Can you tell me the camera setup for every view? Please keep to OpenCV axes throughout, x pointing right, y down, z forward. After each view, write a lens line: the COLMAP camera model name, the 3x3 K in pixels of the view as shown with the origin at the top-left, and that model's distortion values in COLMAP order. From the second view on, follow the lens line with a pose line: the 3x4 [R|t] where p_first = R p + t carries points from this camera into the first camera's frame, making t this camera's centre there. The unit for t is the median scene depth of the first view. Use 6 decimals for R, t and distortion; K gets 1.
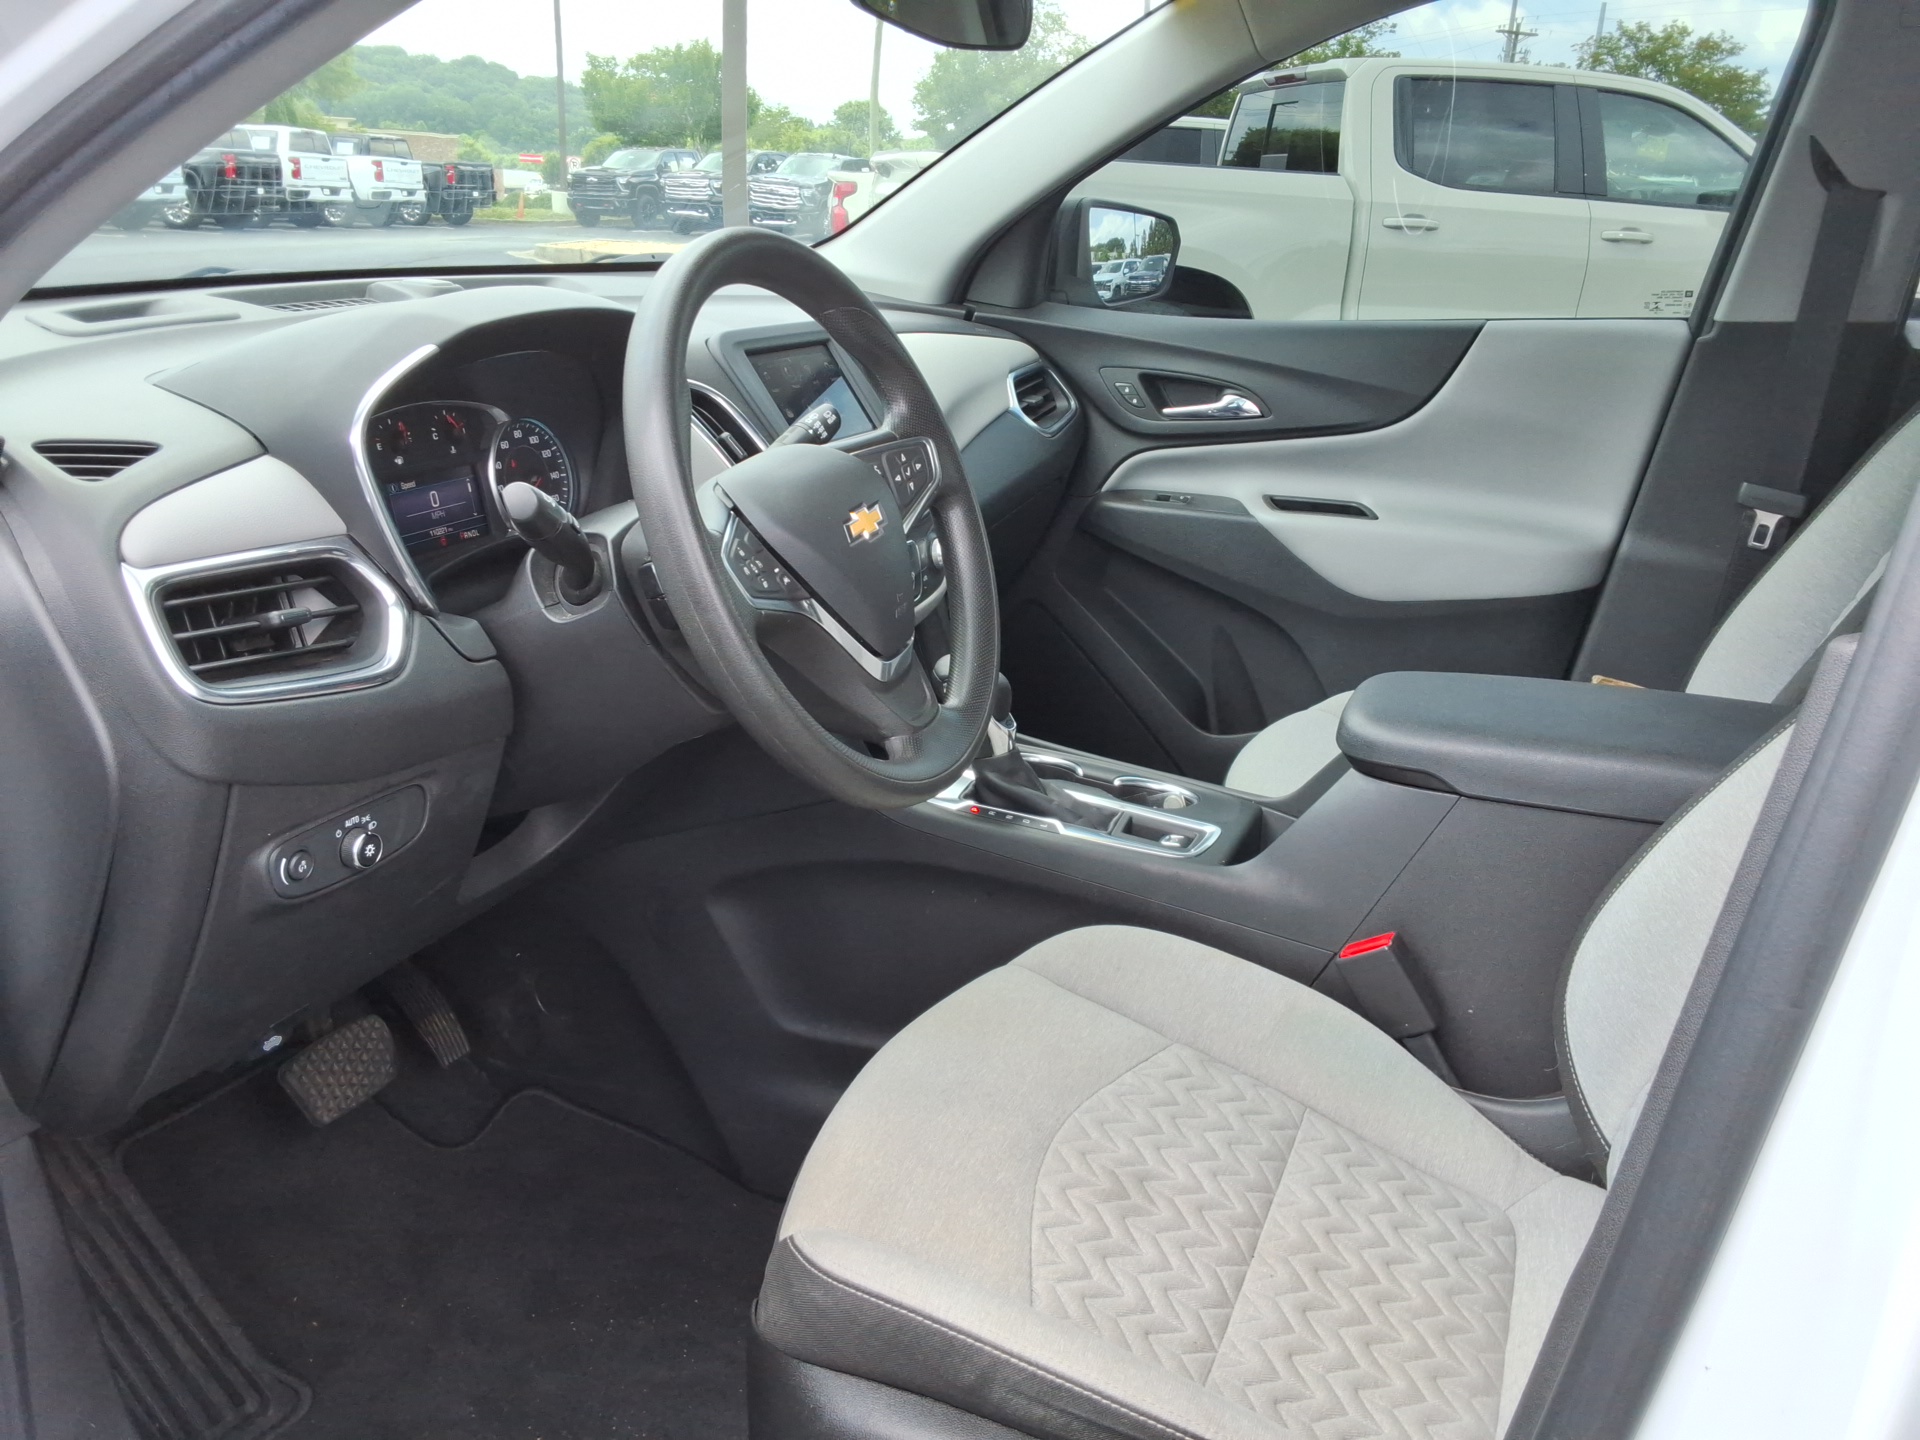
lens RADIAL K [[1567.8, 0, 963.4], [0, 1567.8, 708.0], [0, 0, 1]] dist [0.124358, -0.226727]
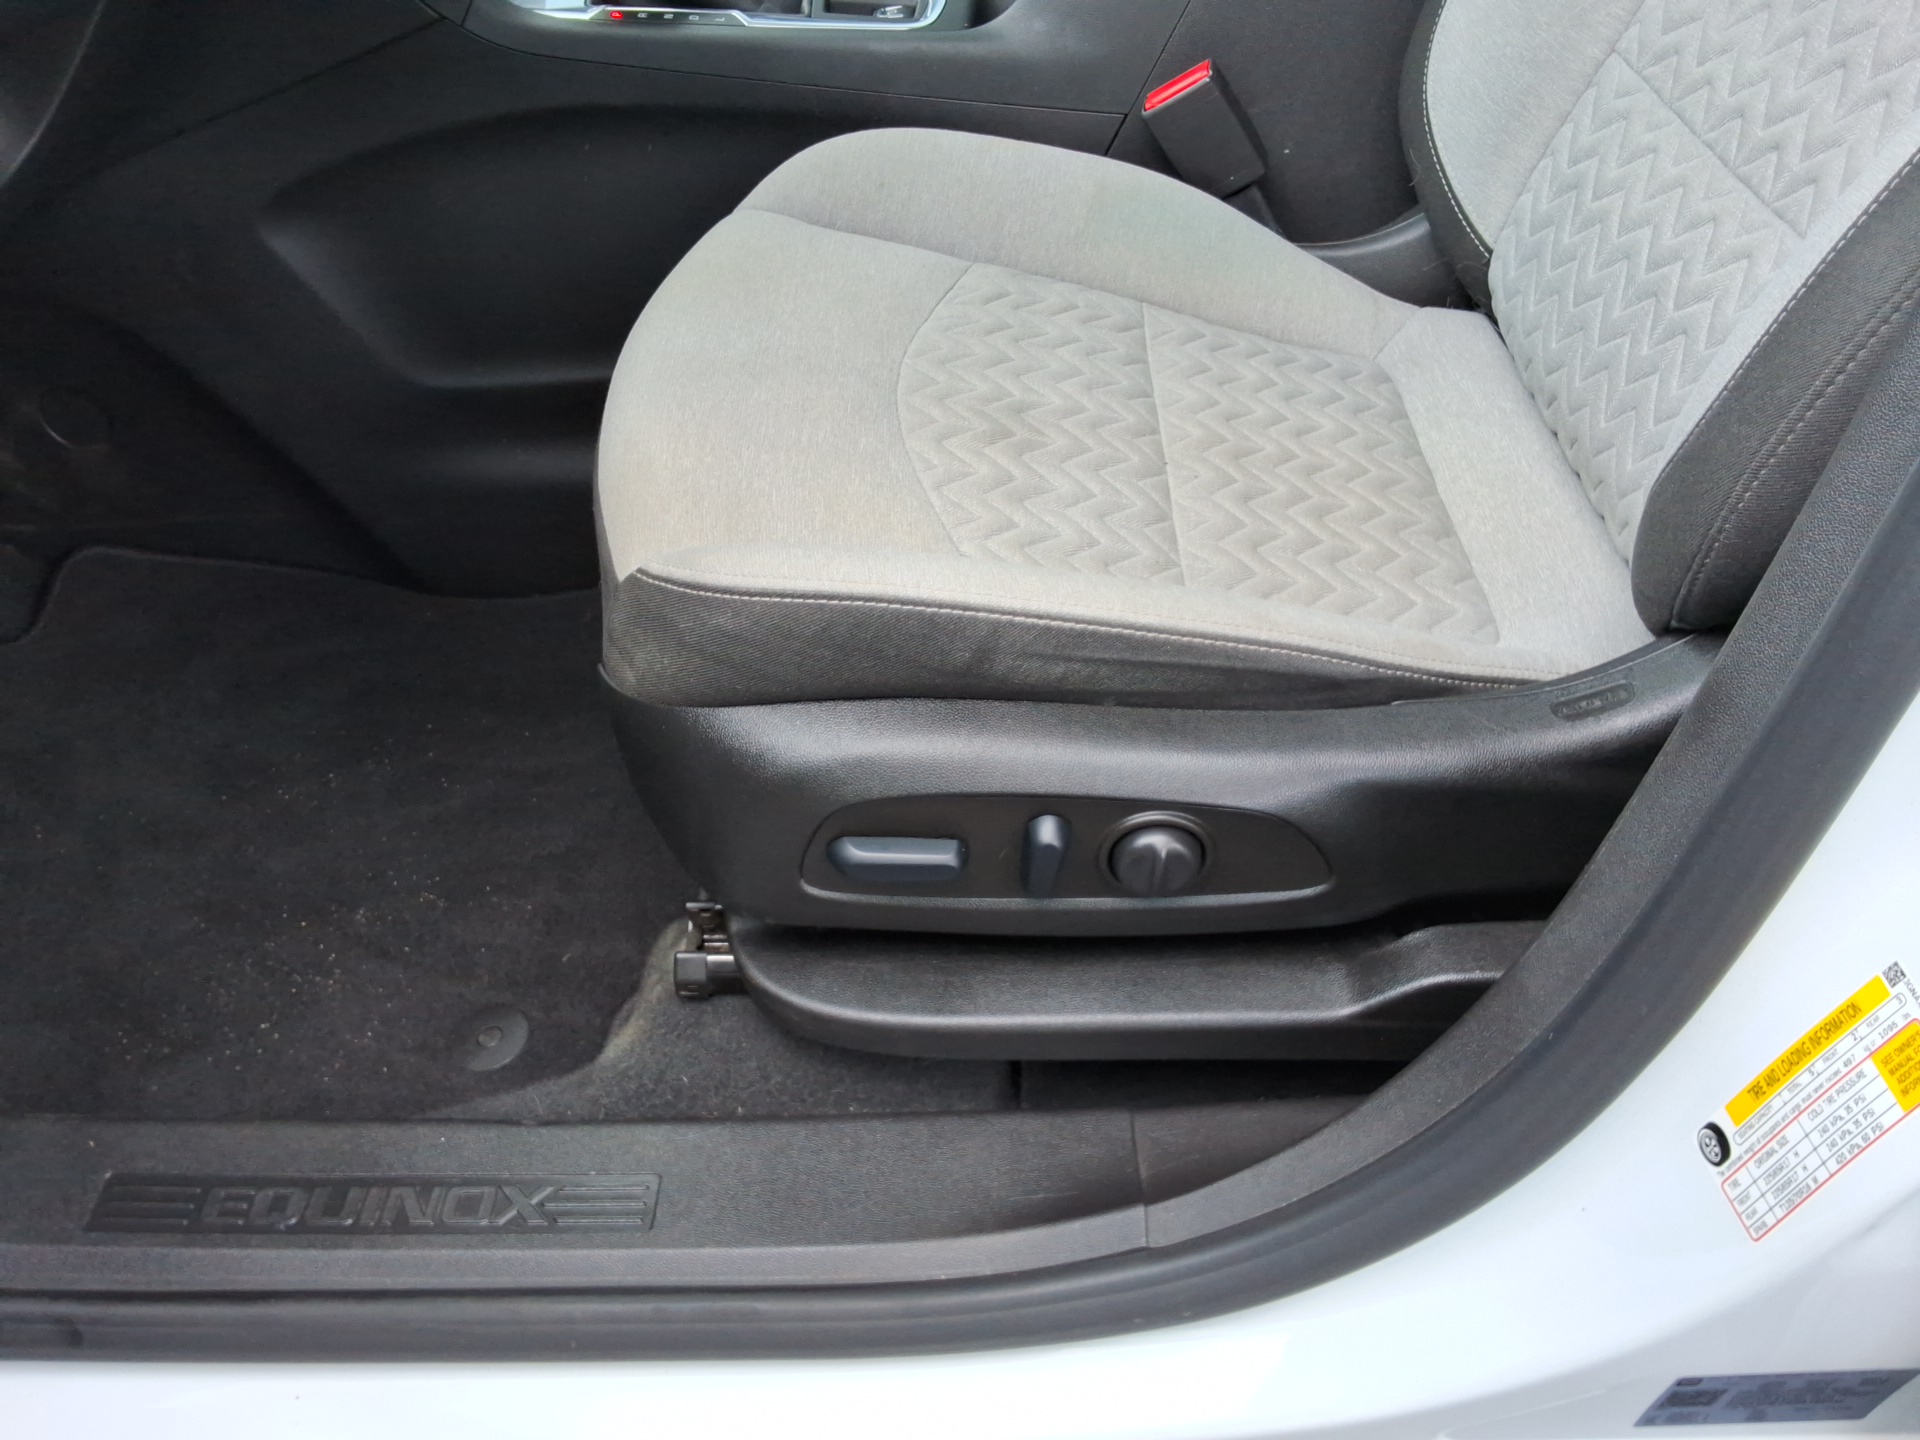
lens RADIAL K [[1567.8, 0, 963.4], [0, 1567.8, 708.0], [0, 0, 1]] dist [0.124358, -0.226727]
pose [[0.924902, -0.273525, 0.264085, -0.181006], [0.155250, 0.905738, 0.394381, 0.126608], [-0.347065, -0.323765, 0.880183, 0.284292]]
